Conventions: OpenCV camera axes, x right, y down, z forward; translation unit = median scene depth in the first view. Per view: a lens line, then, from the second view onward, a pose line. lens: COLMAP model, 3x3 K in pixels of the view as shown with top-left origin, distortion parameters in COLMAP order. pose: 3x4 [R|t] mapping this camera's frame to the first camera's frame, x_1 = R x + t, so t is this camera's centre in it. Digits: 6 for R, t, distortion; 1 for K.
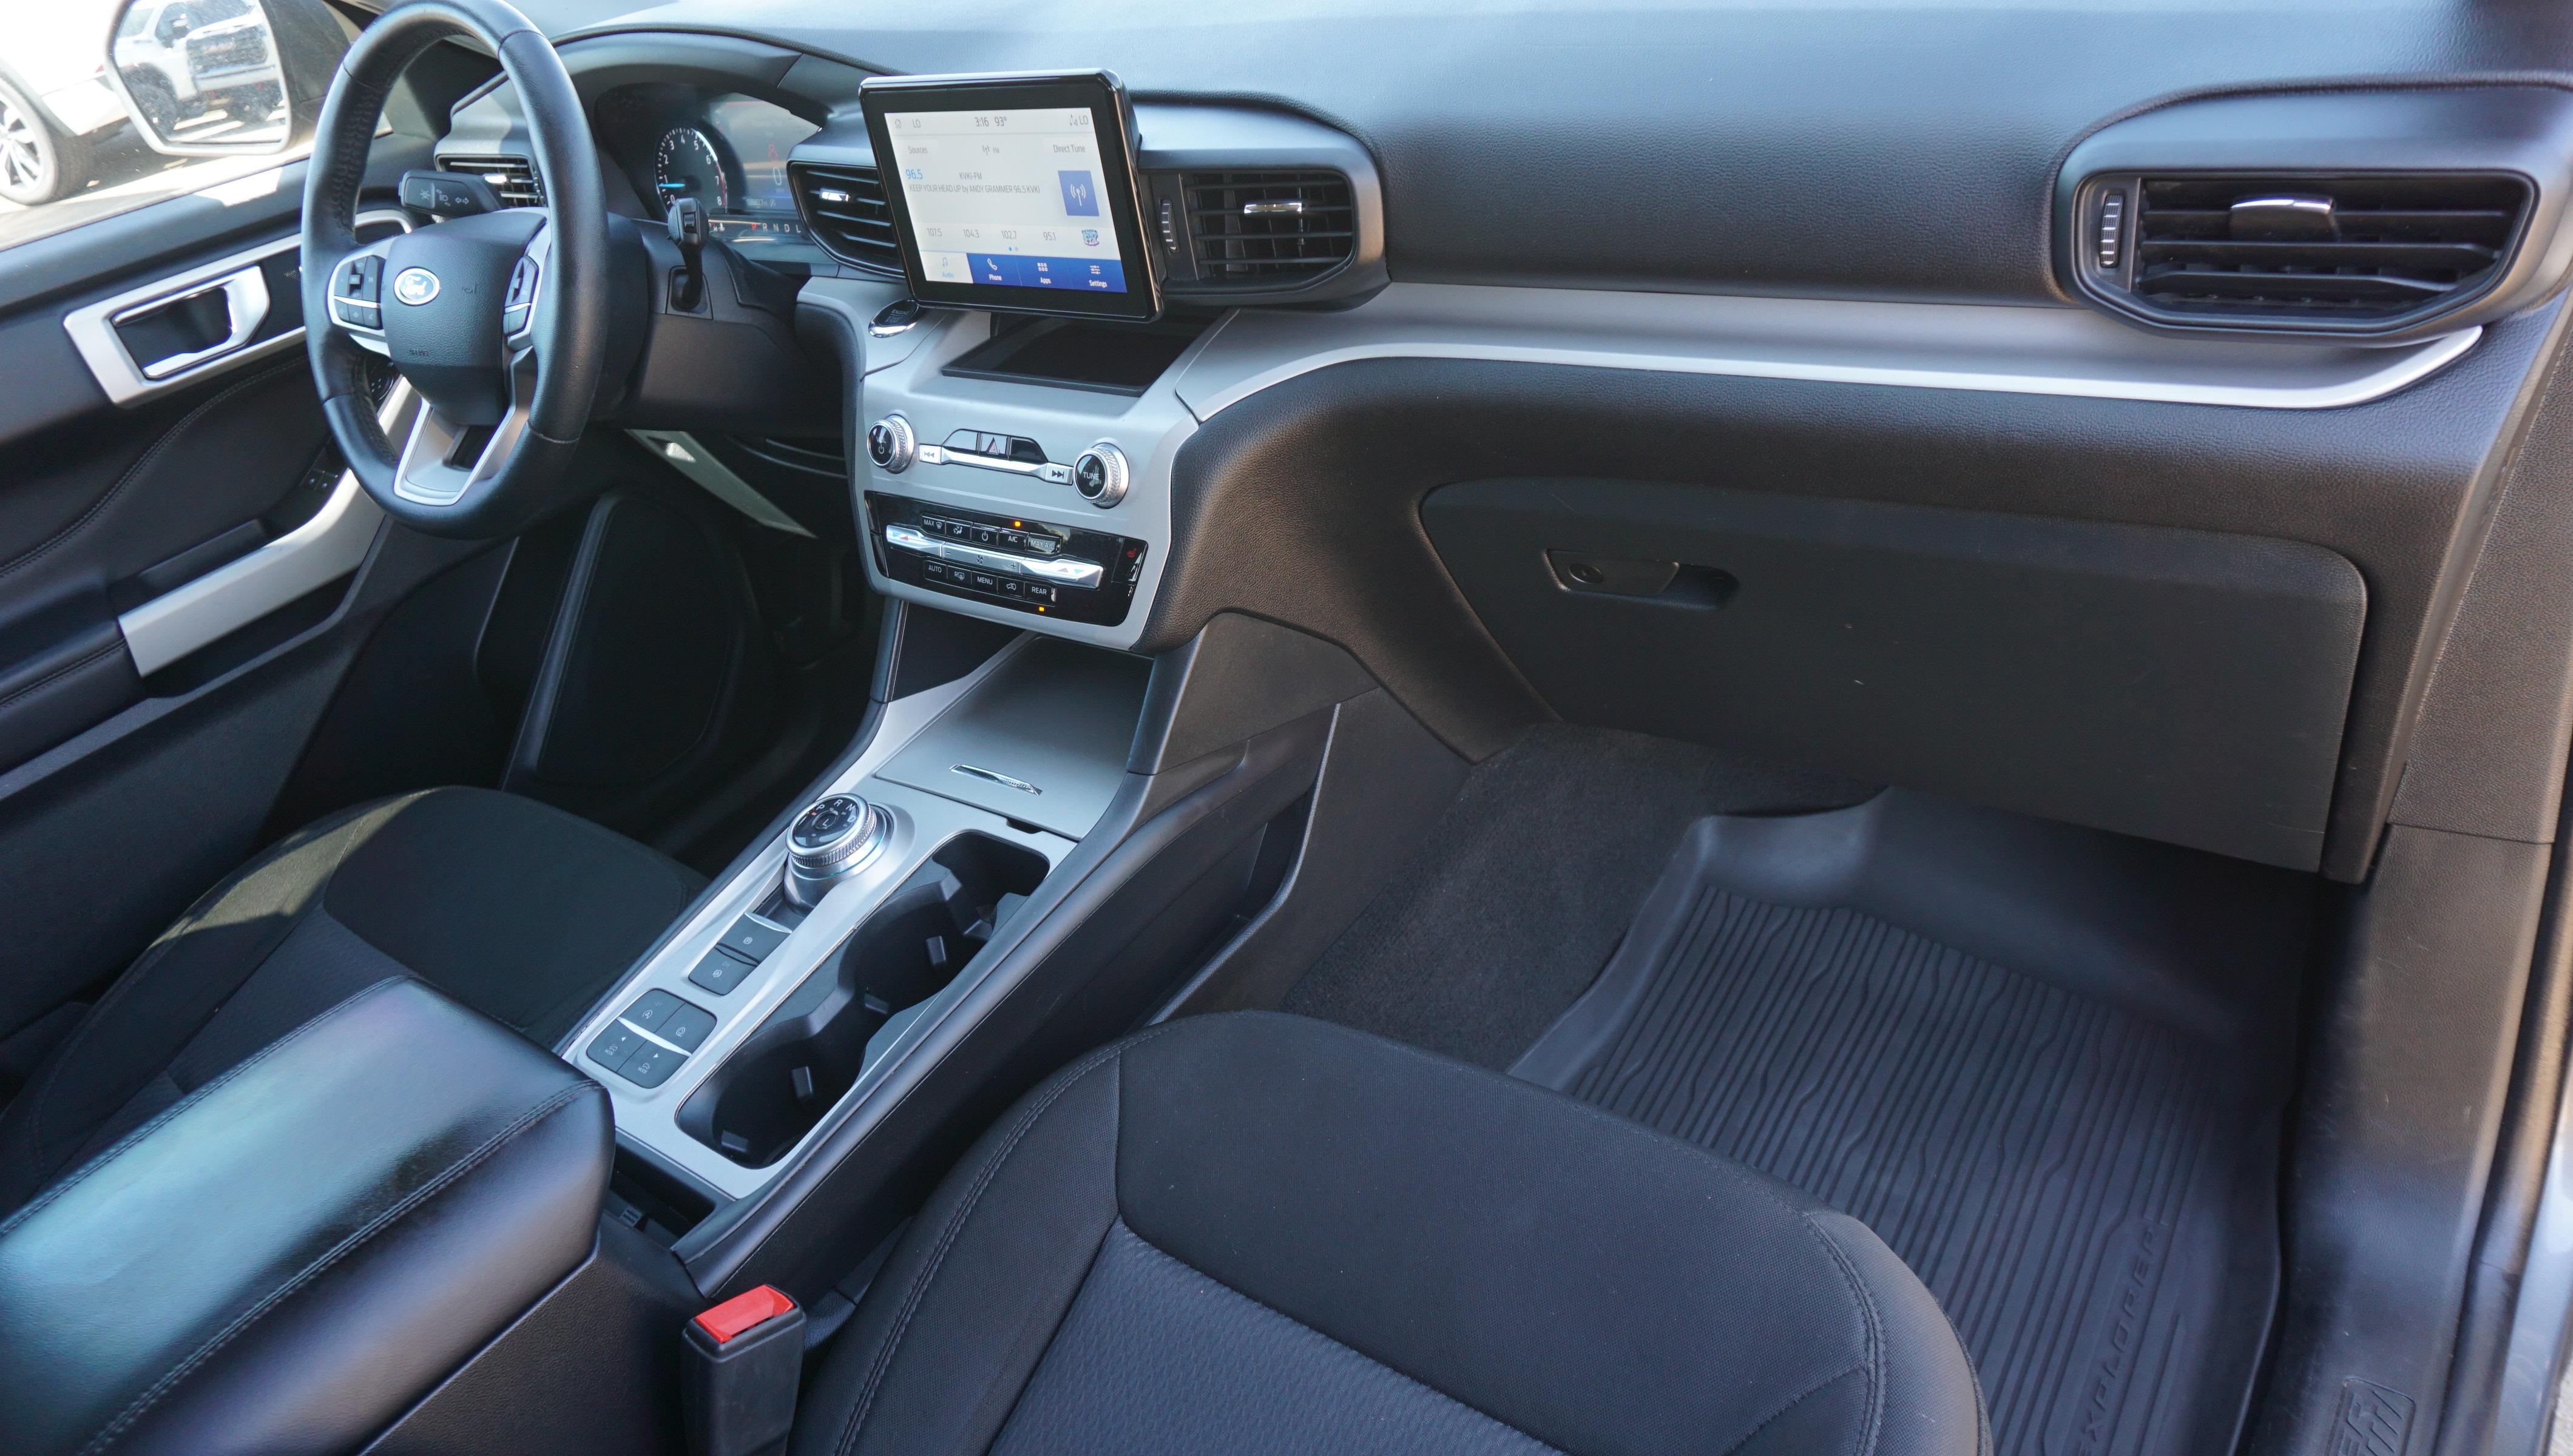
lens RADIAL K [[1712.9, 0, 1285.7], [0, 1712.9, 710.2], [0, 0, 1]] dist [-0.051213, 0.036636]
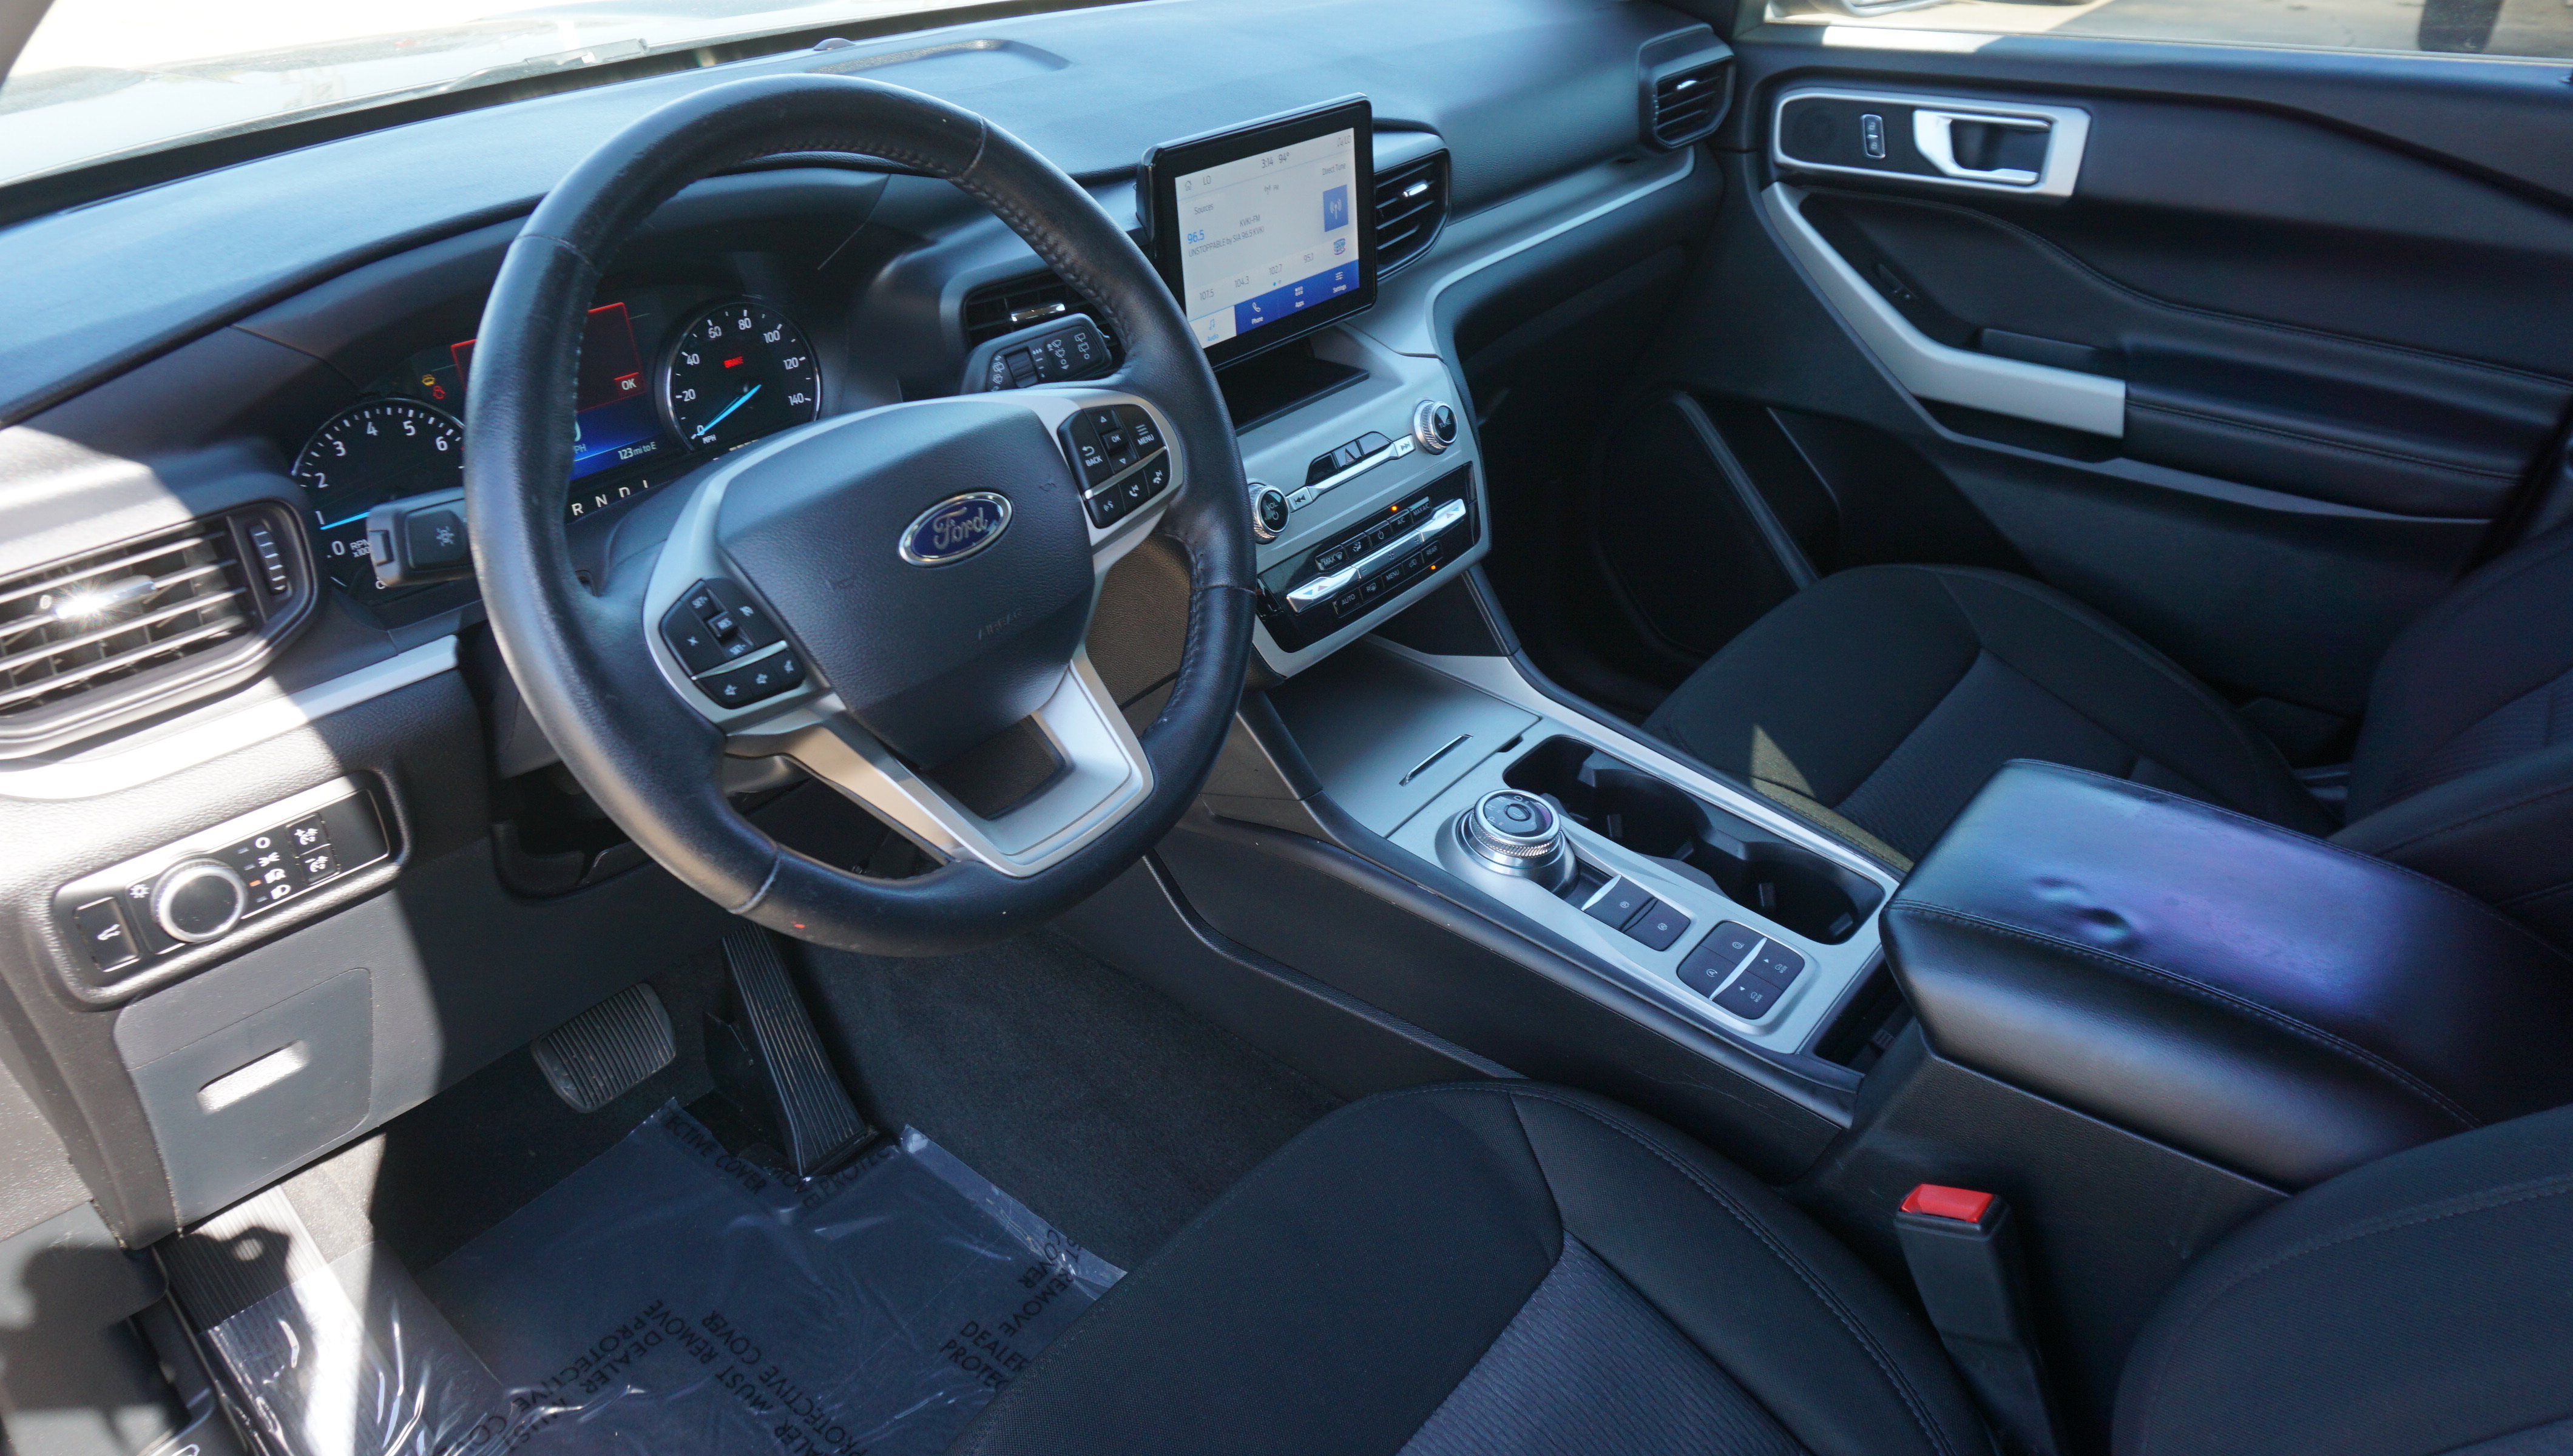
lens RADIAL K [[1712.9, 0, 1285.7], [0, 1712.9, 710.2], [0, 0, 1]] dist [-0.051213, 0.036636]
pose [[0.051323, -0.333714, 0.941276, -1.230249], [0.536816, 0.803995, 0.255773, -0.321793], [-0.842137, 0.492165, 0.220407, 0.881772]]
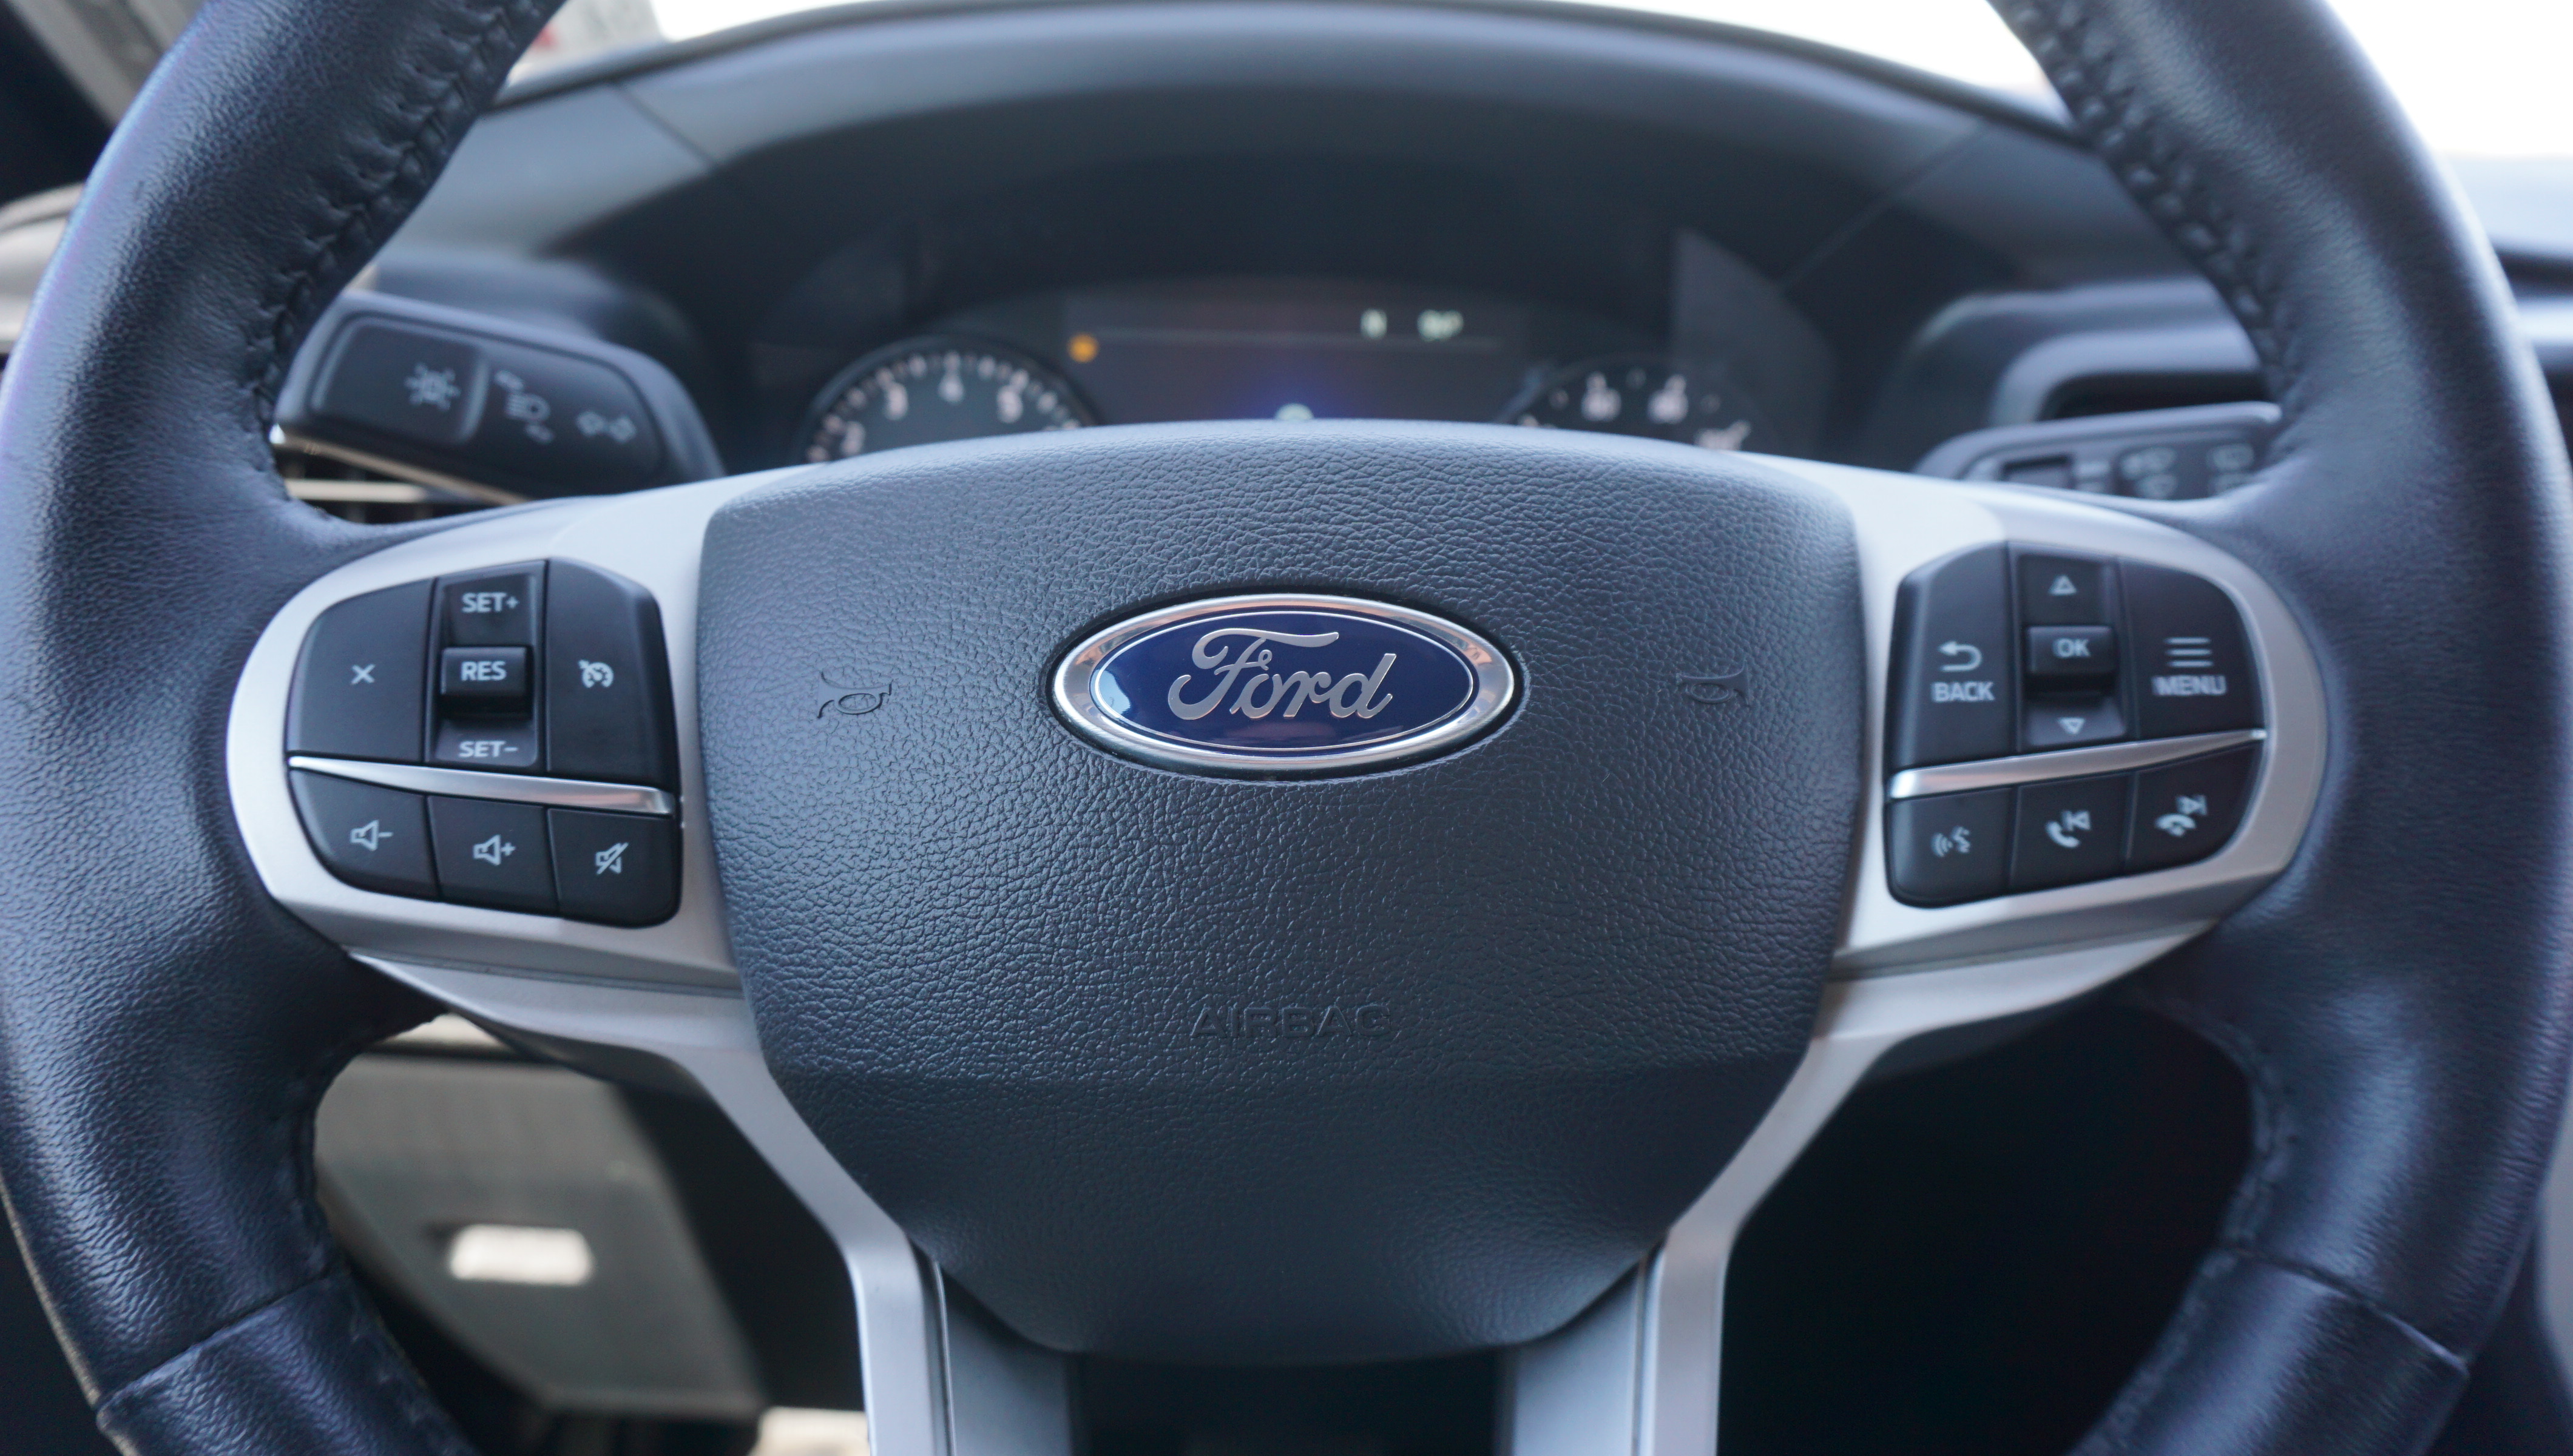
lens RADIAL K [[1712.9, 0, 1285.7], [0, 1712.9, 710.2], [0, 0, 1]] dist [-0.051213, 0.036636]
pose [[0.790305, 0.020906, 0.612357, -0.700578], [0.180420, 0.947167, -0.265186, -0.216108], [-0.585548, 0.320059, 0.744779, 0.948434]]
